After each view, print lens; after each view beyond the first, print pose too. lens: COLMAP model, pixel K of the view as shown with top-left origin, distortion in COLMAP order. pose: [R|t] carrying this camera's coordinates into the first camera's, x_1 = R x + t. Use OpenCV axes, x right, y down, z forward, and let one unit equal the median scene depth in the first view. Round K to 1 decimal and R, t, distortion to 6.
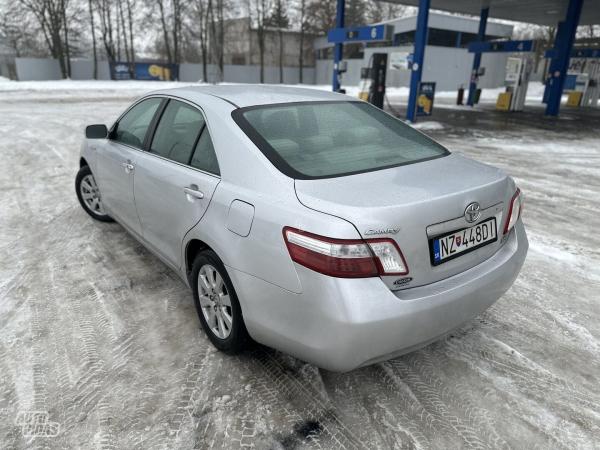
lens RADIAL K [[424.6, 0, 299.5], [0, 424.6, 227.1], [0, 0, 1]] dist [0.027750, -0.038482]
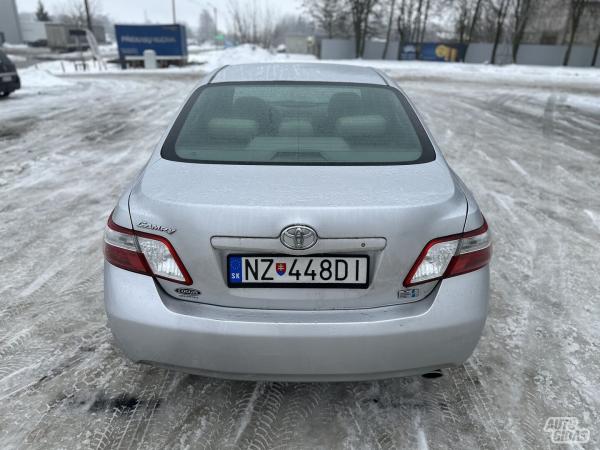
lens RADIAL K [[424.6, 0, 299.5], [0, 424.6, 227.1], [0, 0, 1]] dist [0.027750, -0.038482]
pose [[0.795017, 0.236506, -0.558582, 0.440787], [-0.214422, 0.970979, 0.105935, -0.070111], [0.567425, 0.035553, 0.822657, 0.207816]]
